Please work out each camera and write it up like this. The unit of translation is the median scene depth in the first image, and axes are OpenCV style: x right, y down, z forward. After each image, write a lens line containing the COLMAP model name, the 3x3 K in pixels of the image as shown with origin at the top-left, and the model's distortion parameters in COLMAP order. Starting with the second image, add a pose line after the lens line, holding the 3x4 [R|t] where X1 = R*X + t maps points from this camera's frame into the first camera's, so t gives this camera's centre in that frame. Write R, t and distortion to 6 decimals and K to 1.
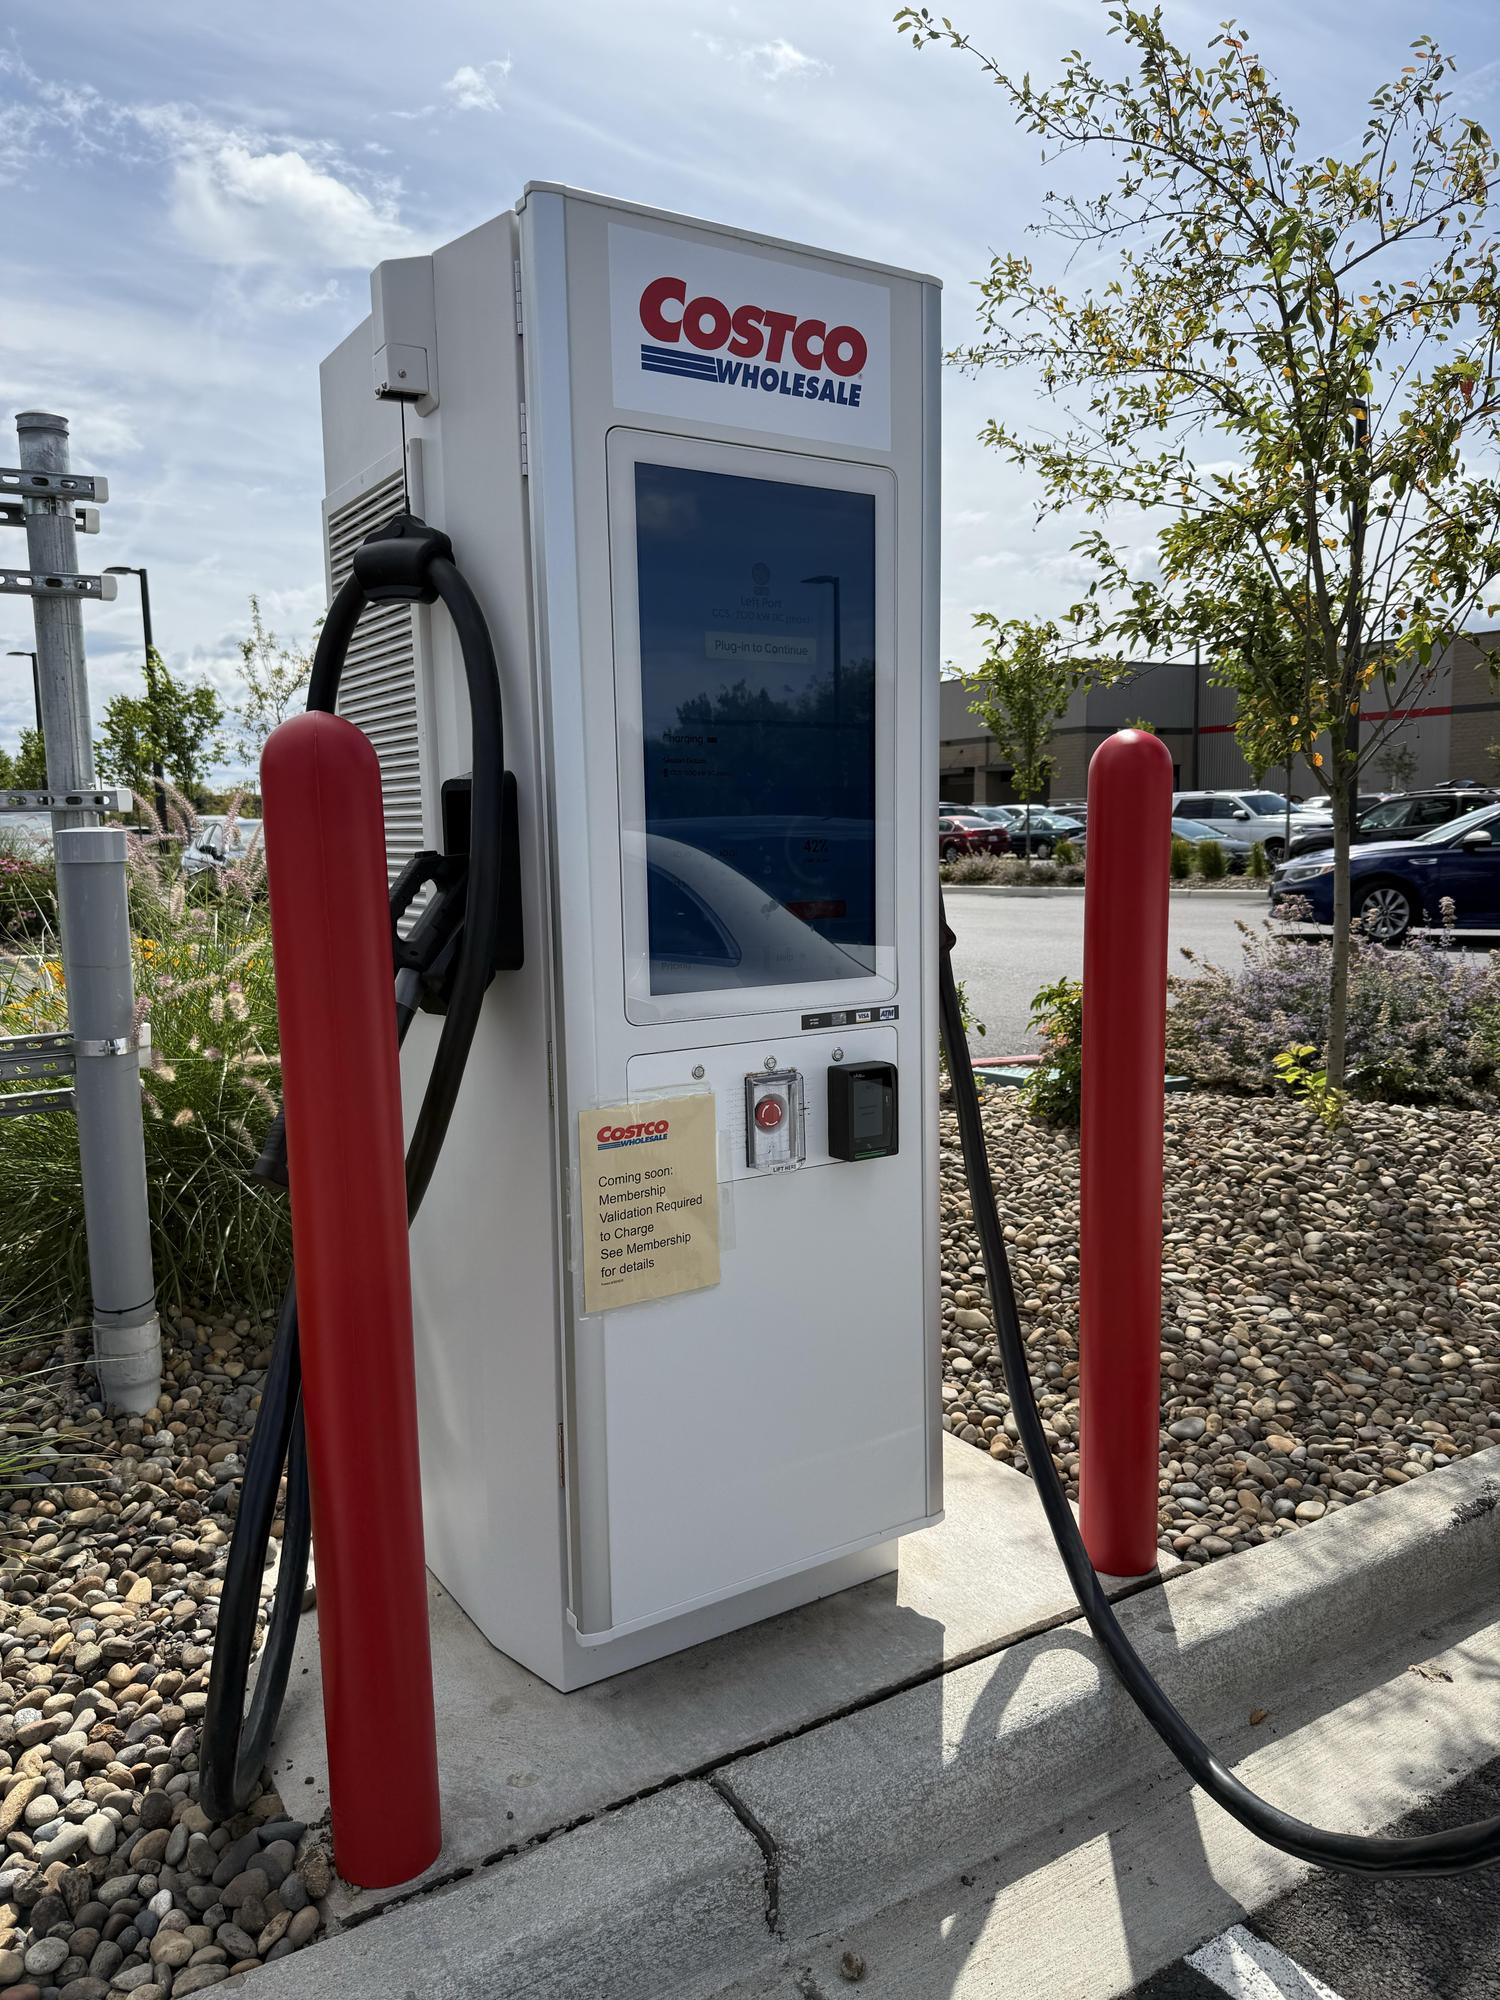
lens RADIAL K [[1413.0, 0, 752.5], [0, 1413.0, 1005.5], [0, 0, 1]] dist [0.015130, -0.026634]
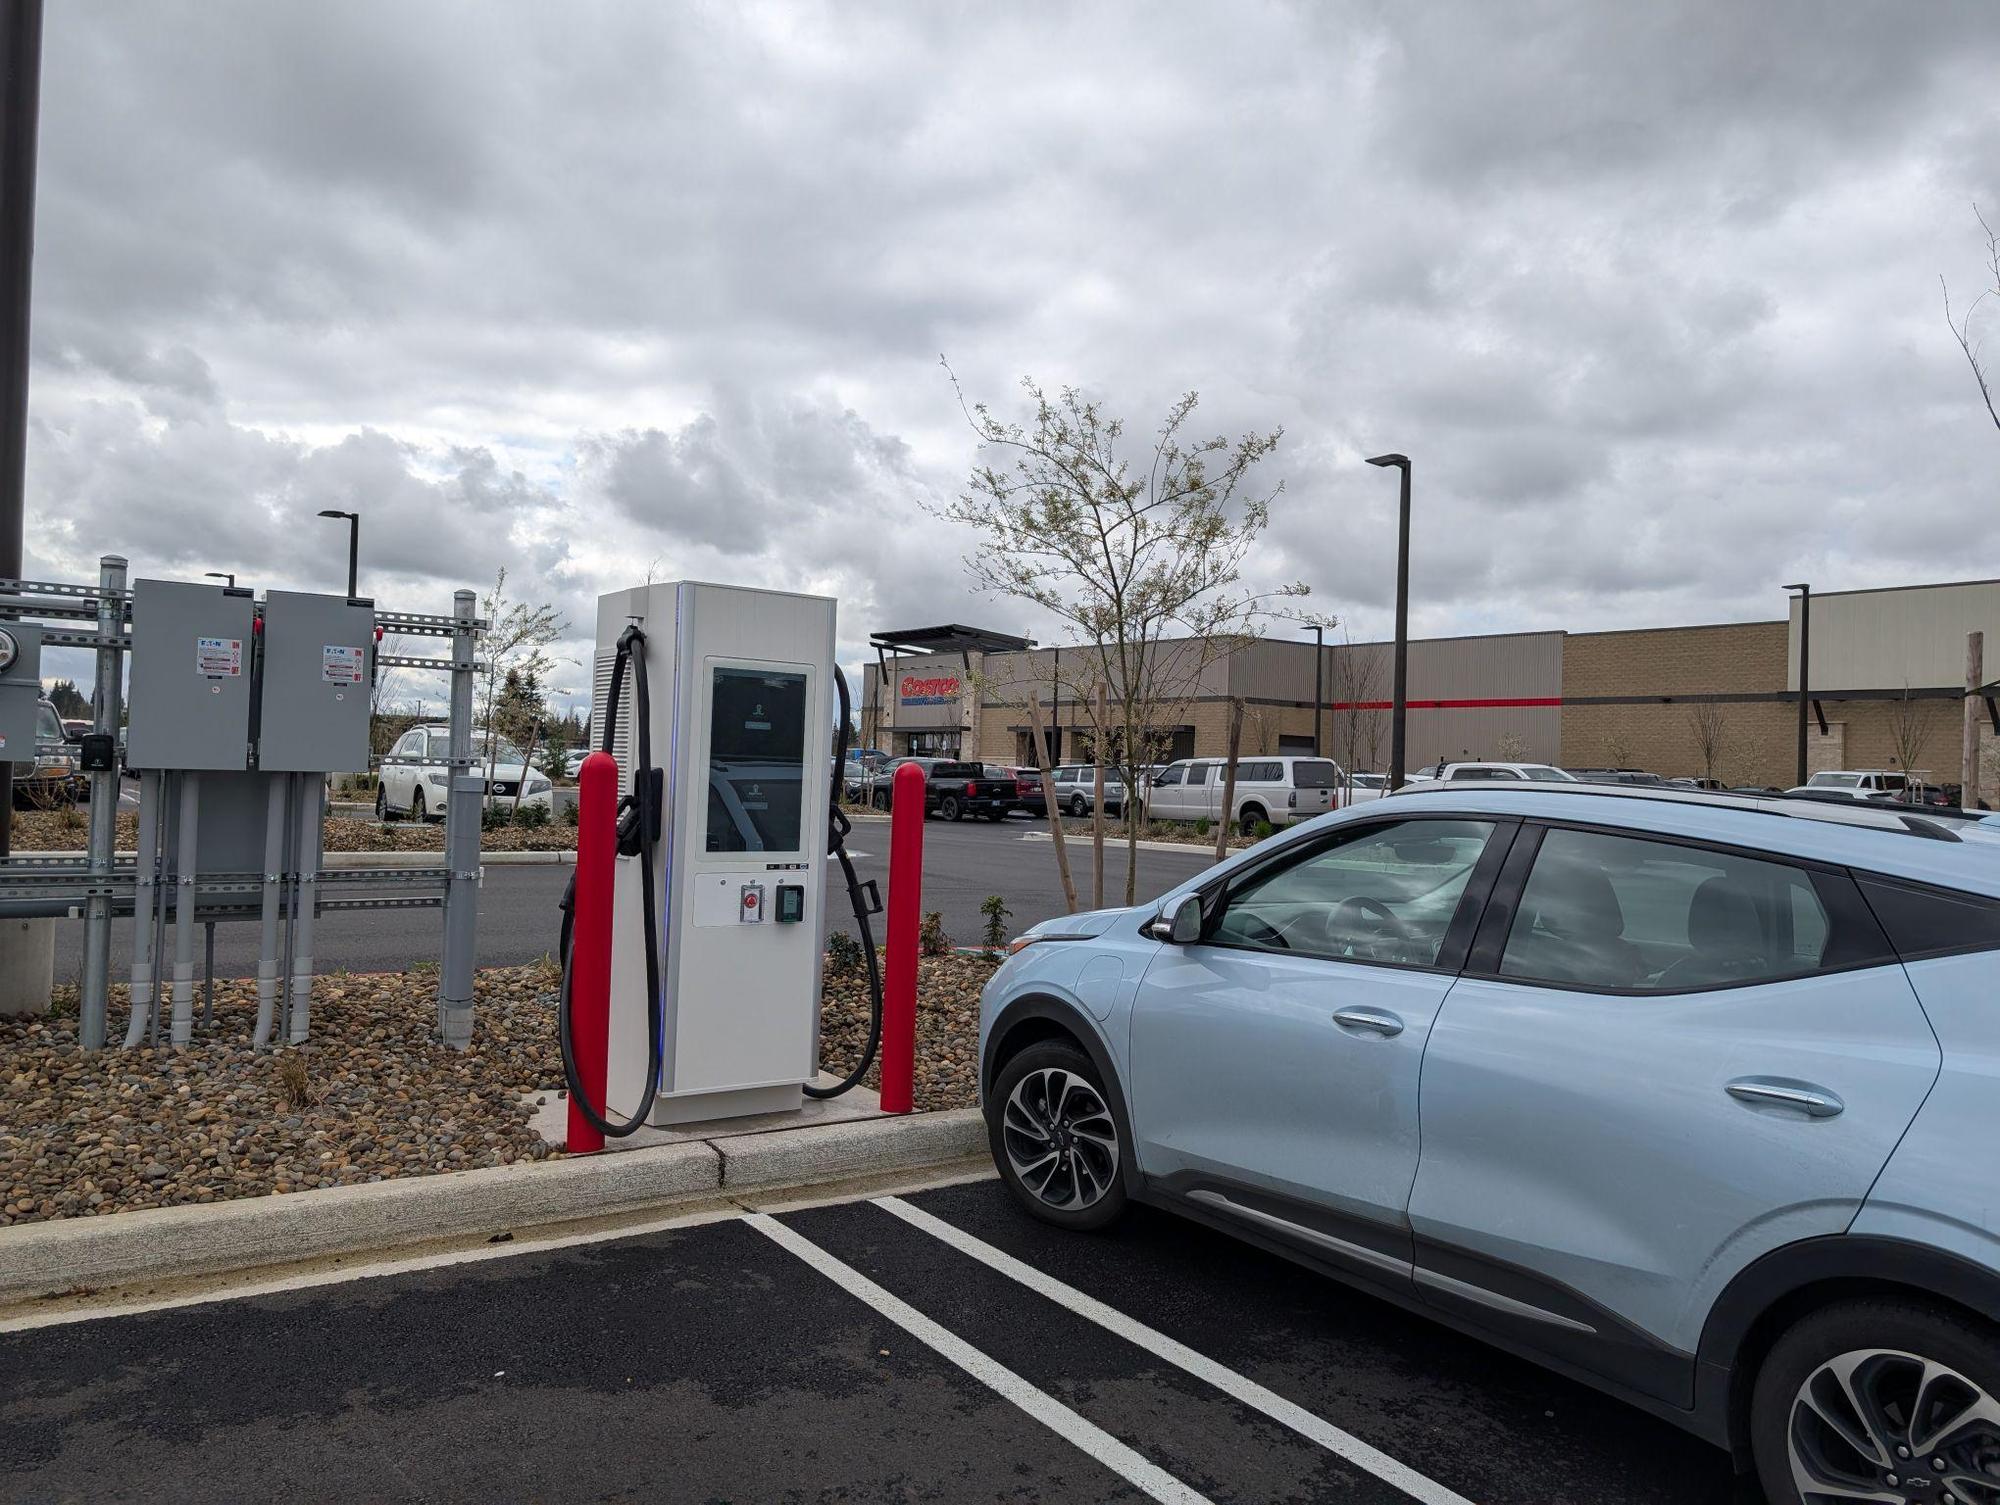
lens RADIAL K [[1447.8, 0, 980.1], [0, 1447.8, 705.6], [0, 0, 1]] dist [0.023037, -0.004095]
pose [[0.997630, 0.053731, 0.042984, 0.303153], [-0.045455, 0.983598, -0.174555, 0.171080], [-0.051658, 0.172187, 0.983709, -1.751920]]
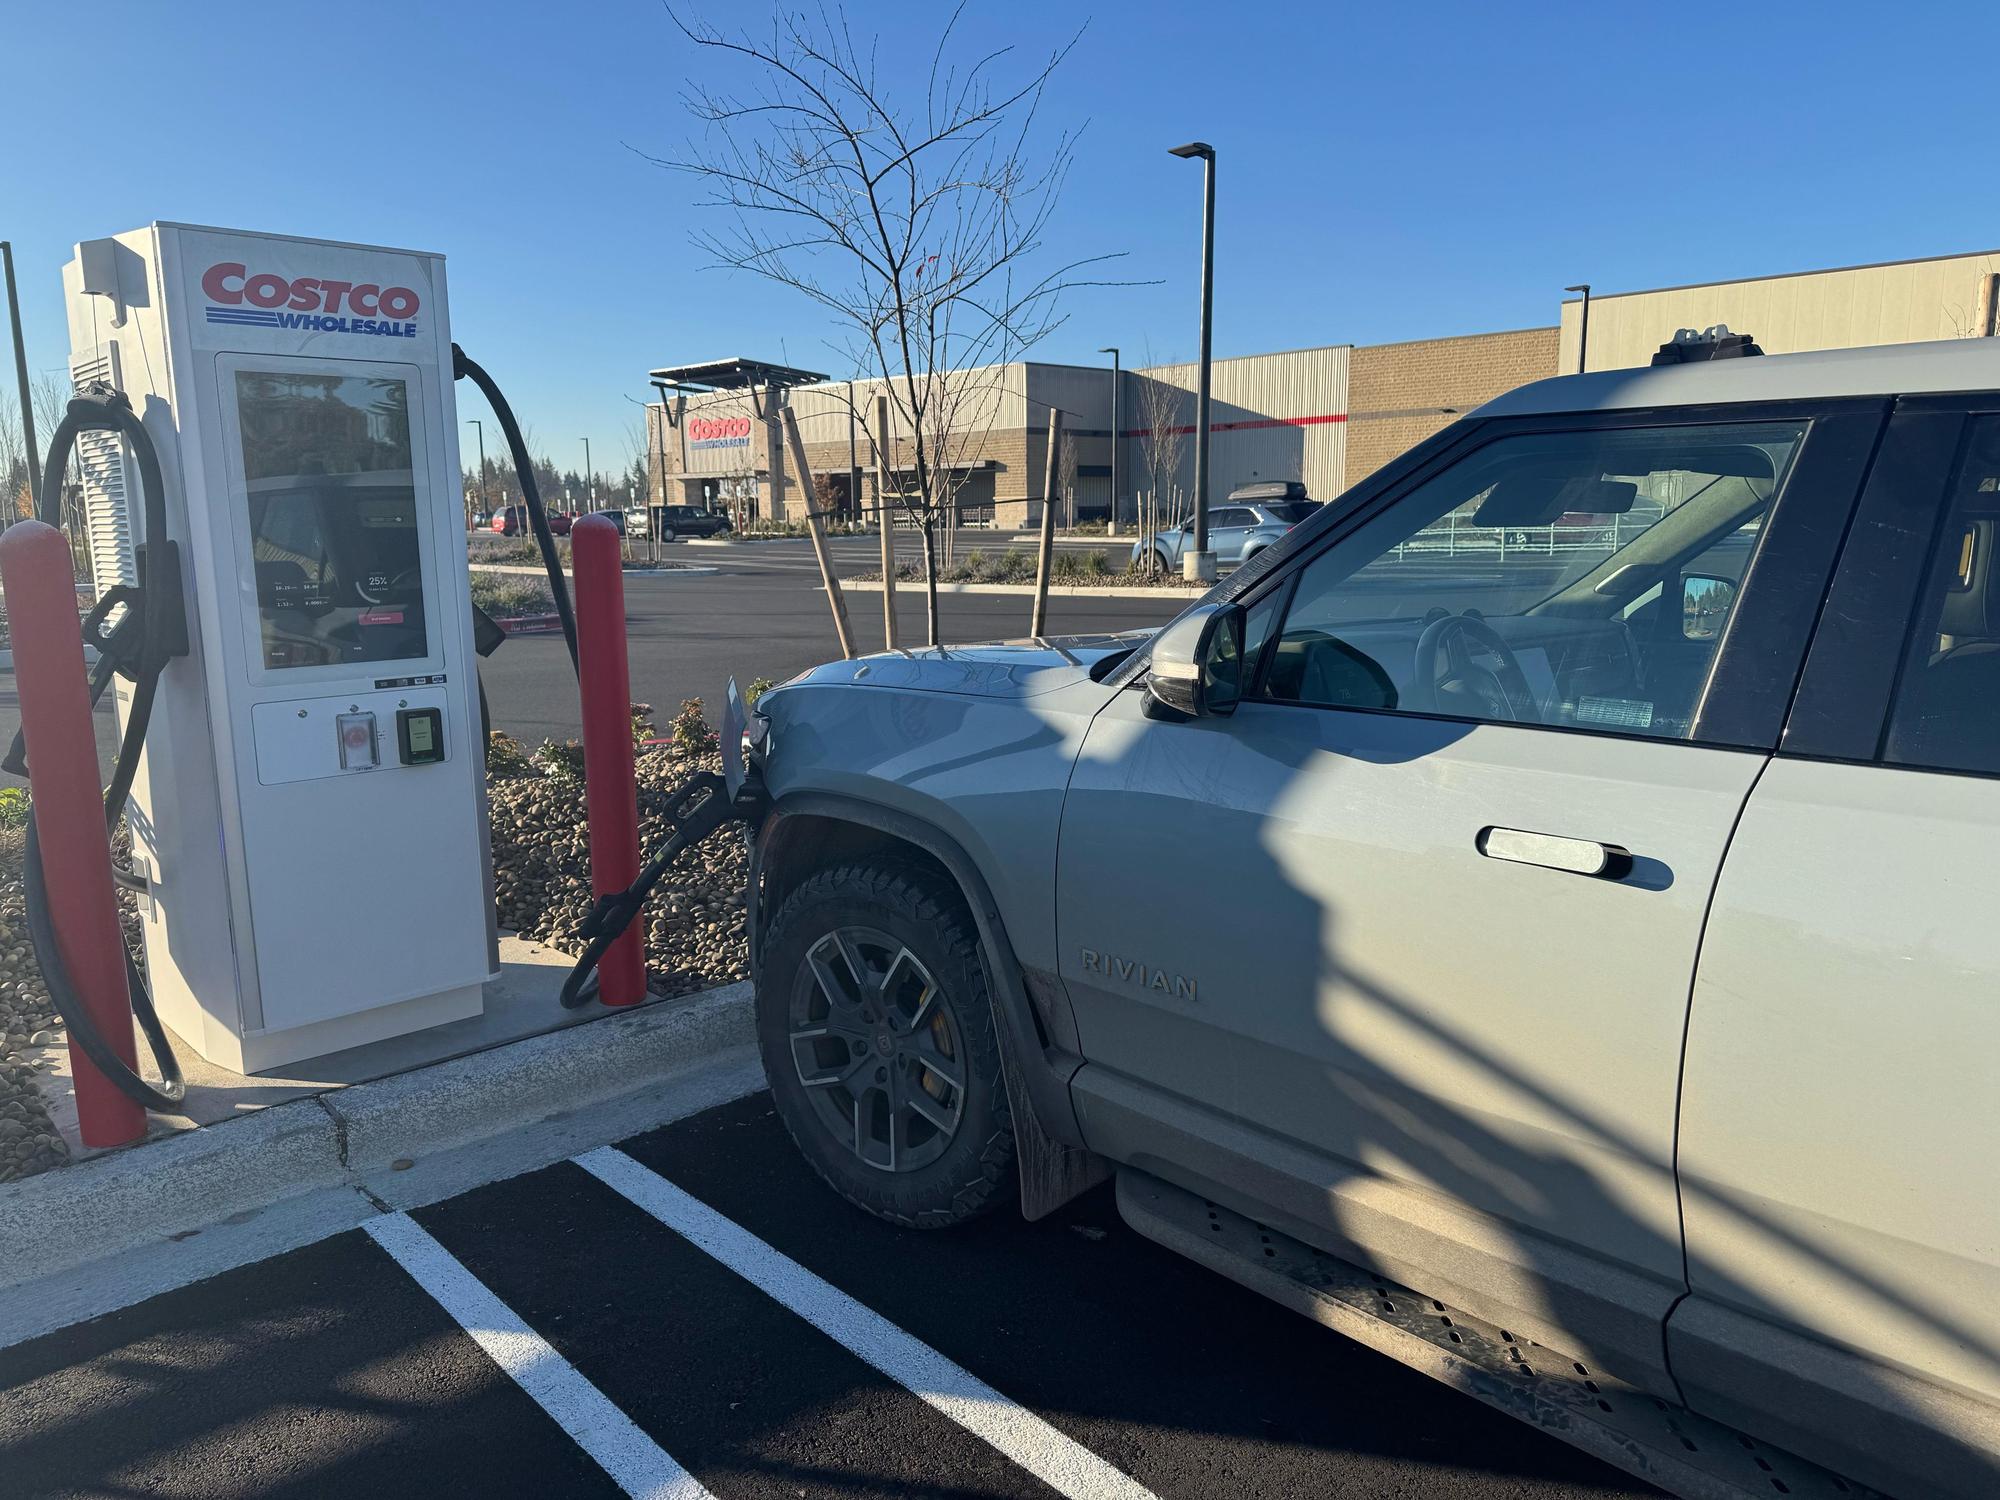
lens RADIAL K [[1413.0, 0, 1016.7], [0, 1413.0, 754.1], [0, 0, 1]] dist [0.015130, -0.026634]
pose [[0.978631, -0.029347, 0.203520, 0.453999], [0.021639, 0.998965, 0.039998, 0.044793], [-0.204483, -0.034739, 0.978253, -0.874842]]
